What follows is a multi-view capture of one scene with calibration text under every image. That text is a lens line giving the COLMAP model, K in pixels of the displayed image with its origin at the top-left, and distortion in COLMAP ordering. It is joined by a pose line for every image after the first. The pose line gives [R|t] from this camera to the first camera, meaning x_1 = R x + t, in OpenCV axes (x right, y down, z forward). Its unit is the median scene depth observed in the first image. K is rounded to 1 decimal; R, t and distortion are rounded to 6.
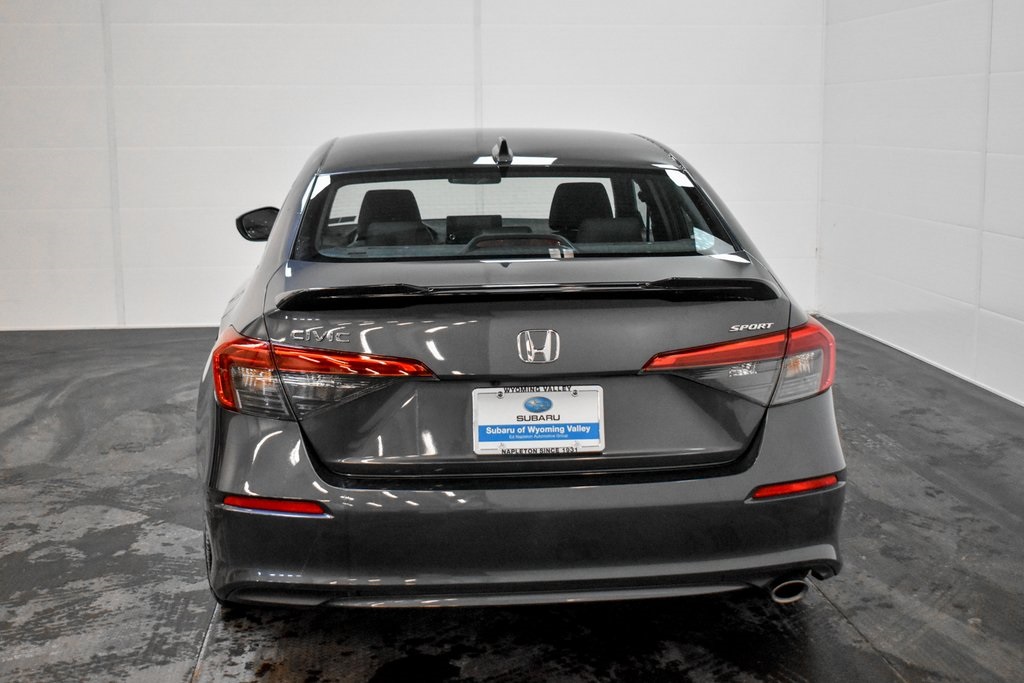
lens RADIAL K [[1205.1, 0, 509.8], [0, 1205.1, 342.0], [0, 0, 1]] dist [0.005891, 0.000000]
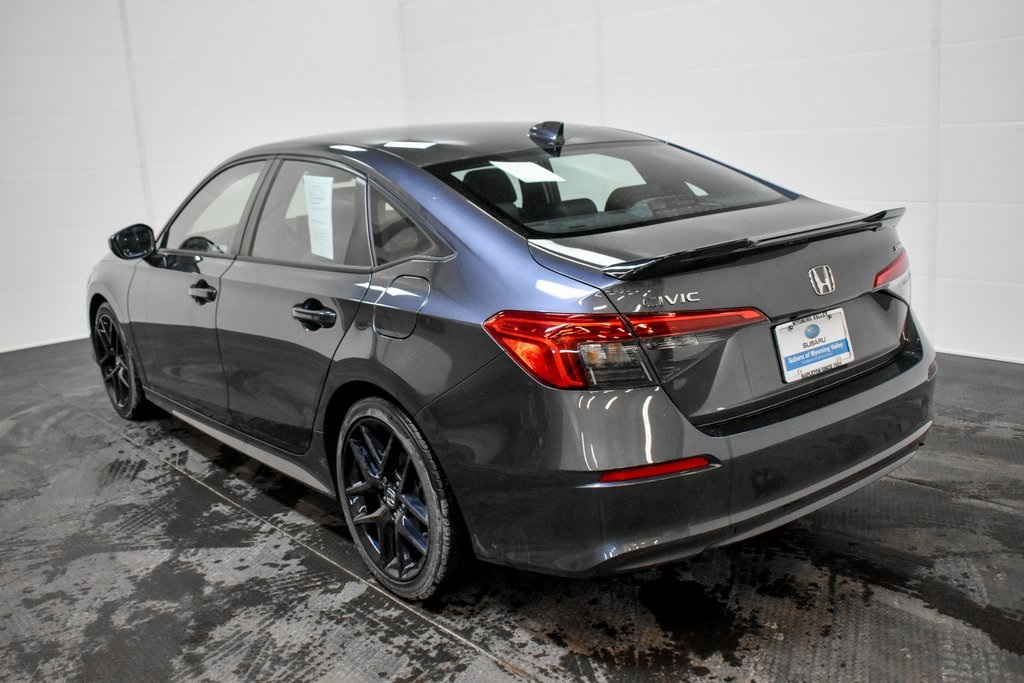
lens RADIAL K [[911.4, 0, 511.8], [0, 911.4, 339.4], [0, 0, 1]] dist [0.021413, 0.005928]
pose [[0.840232, -0.168718, 0.515310, -0.678755], [0.156139, 0.985389, 0.068038, -0.045995], [-0.519260, 0.023292, 0.854299, 0.396162]]
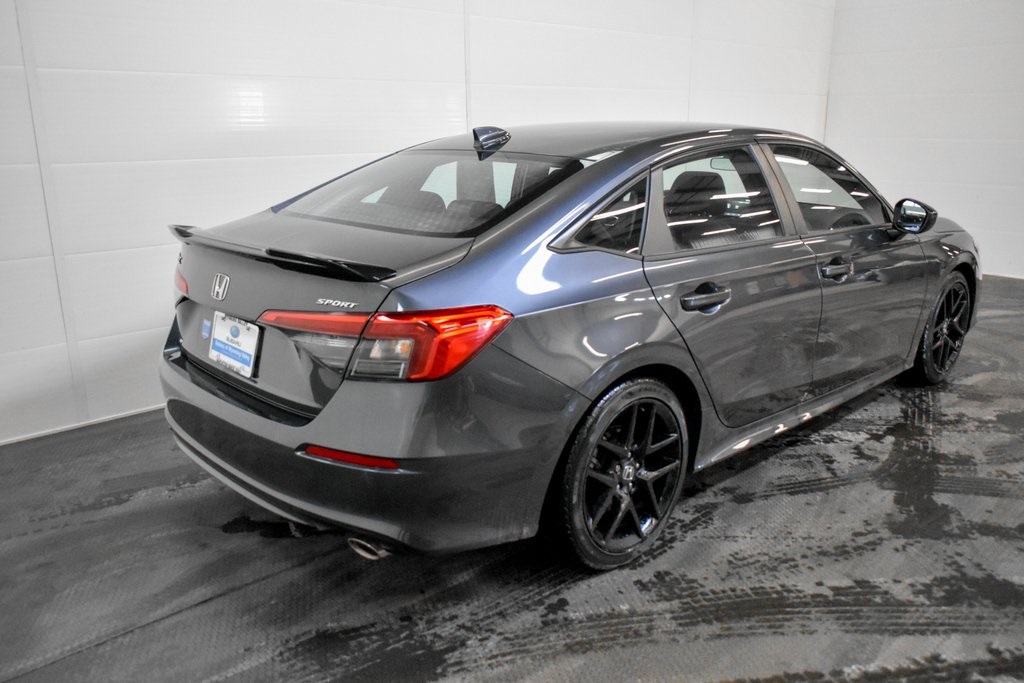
lens RADIAL K [[774.5, 0, 509.5], [0, 774.5, 344.2], [0, 0, 1]] dist [-0.007512, -0.006308]
pose [[0.614291, 0.212320, -0.759978, 0.859544], [-0.142533, 0.977134, 0.157779, -0.111986], [0.776100, 0.011400, 0.630507, 0.699328]]
